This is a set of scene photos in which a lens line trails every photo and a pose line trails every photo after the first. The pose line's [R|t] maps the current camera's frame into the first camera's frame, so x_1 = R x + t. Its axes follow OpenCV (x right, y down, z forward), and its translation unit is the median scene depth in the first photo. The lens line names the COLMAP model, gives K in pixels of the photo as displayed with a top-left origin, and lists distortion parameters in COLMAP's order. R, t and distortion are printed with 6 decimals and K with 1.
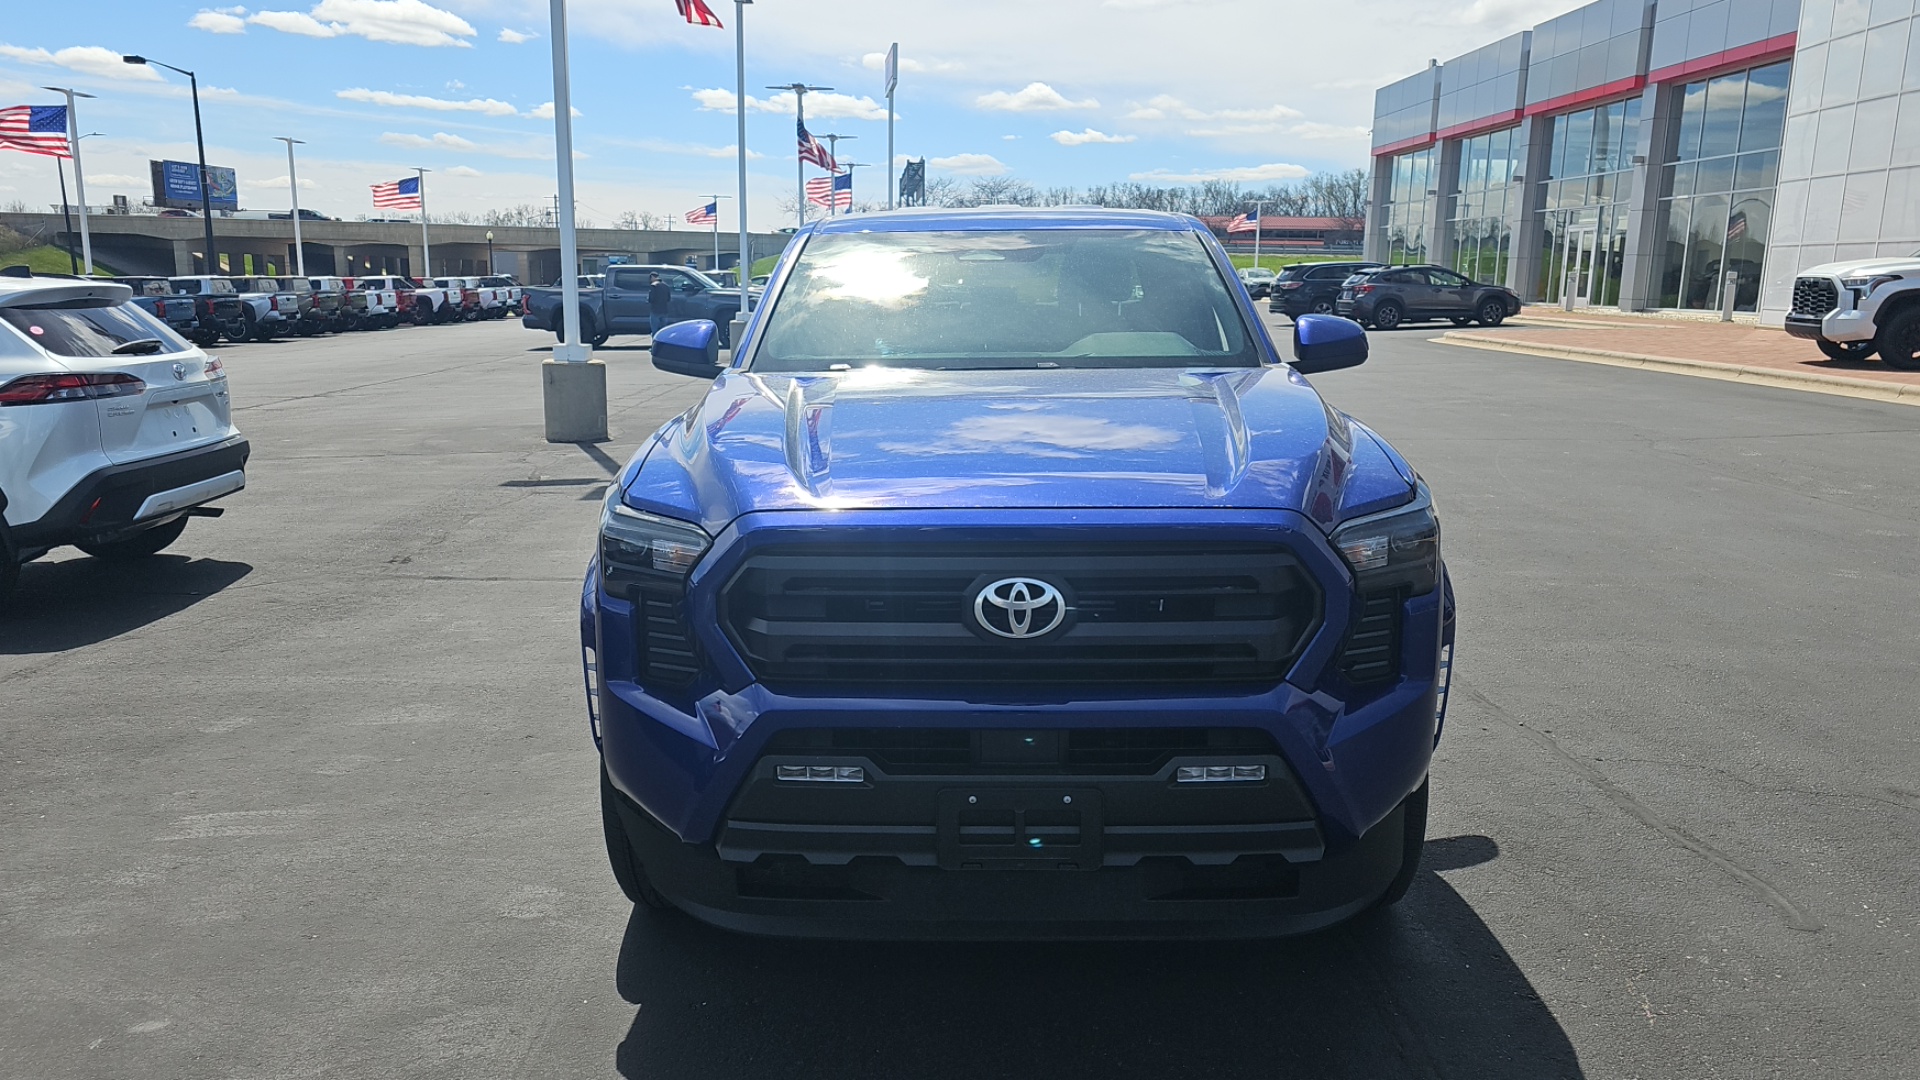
lens RADIAL K [[1351.3, 0, 947.3], [0, 1351.3, 587.2], [0, 0, 1]] dist [0.035674, -0.003248]
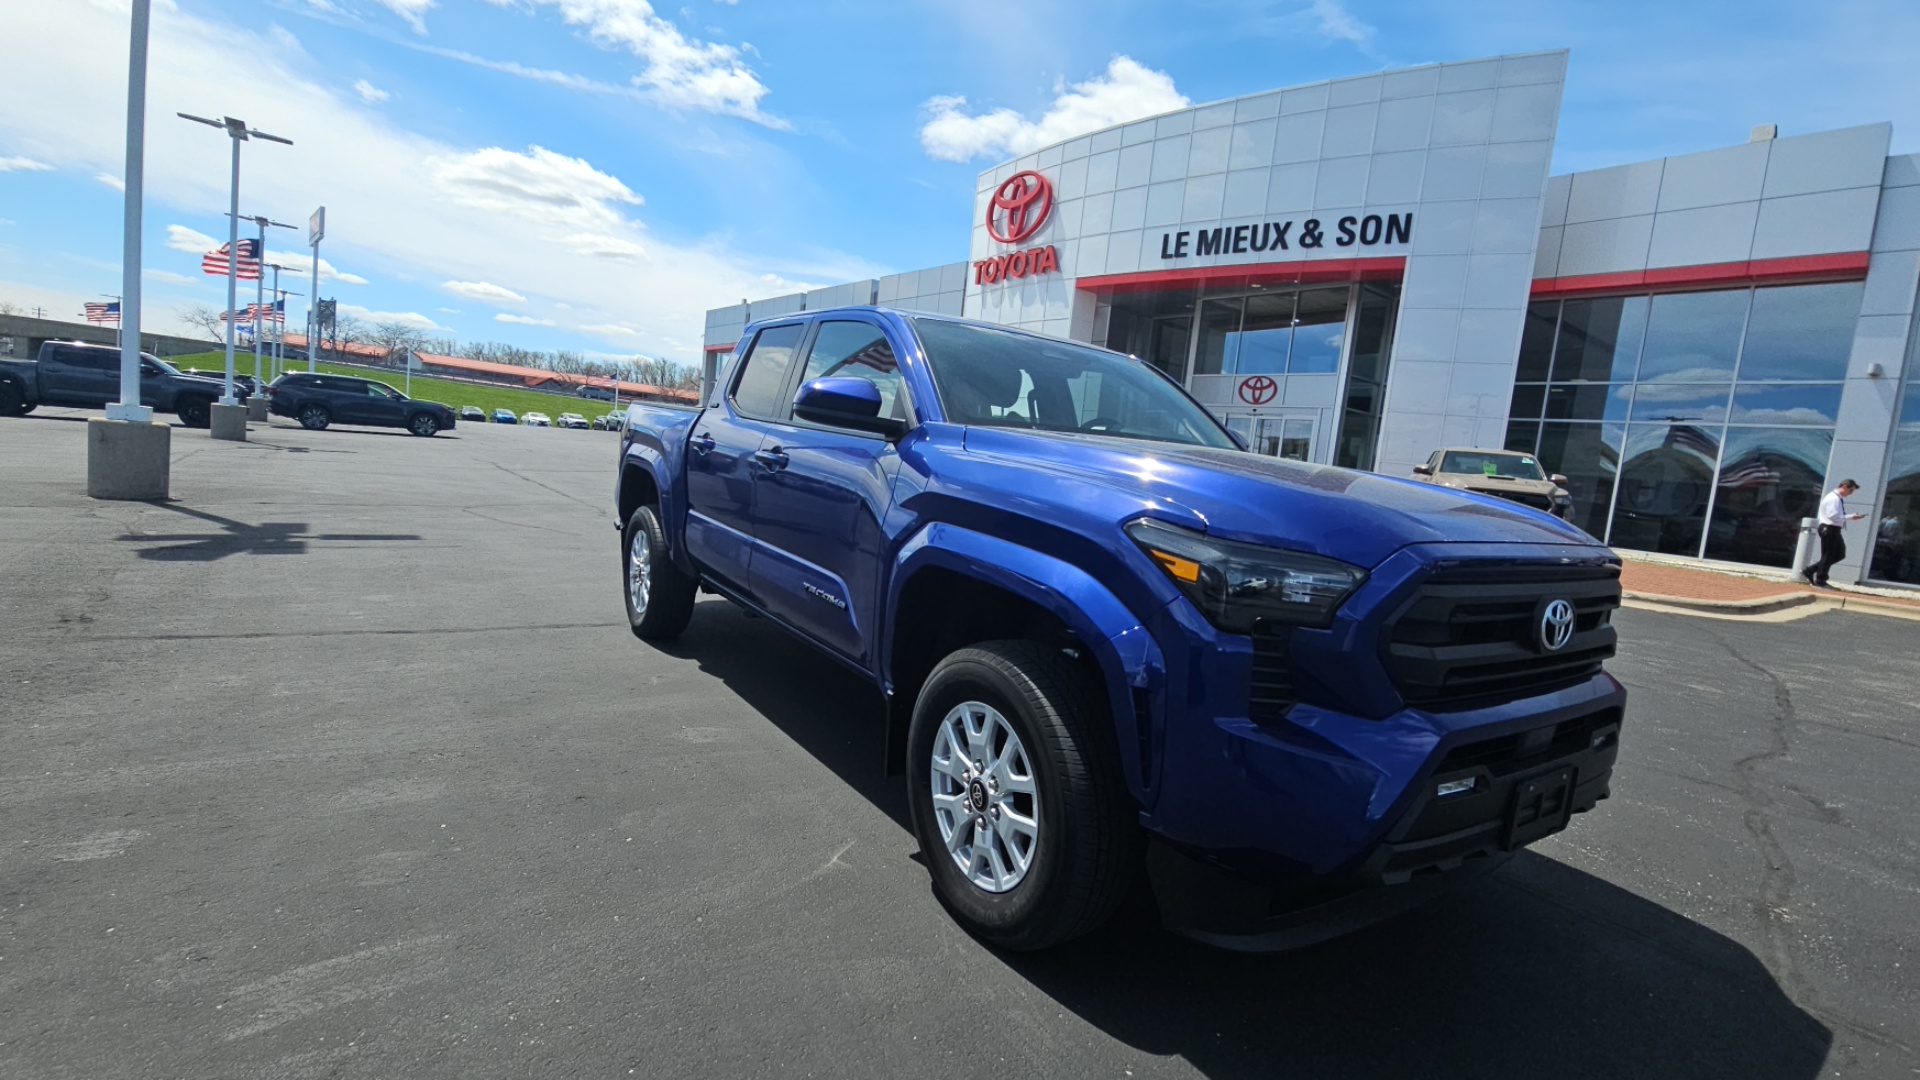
lens RADIAL K [[856.8, 0, 973.6], [0, 856.8, 551.9], [0, 0, 1]] dist [0.011937, -0.008163]
pose [[0.807621, 0.011811, 0.589584, -0.347018], [0.035277, 0.997041, -0.068297, -0.006573], [-0.588646, 0.075957, 0.804814, 0.279765]]
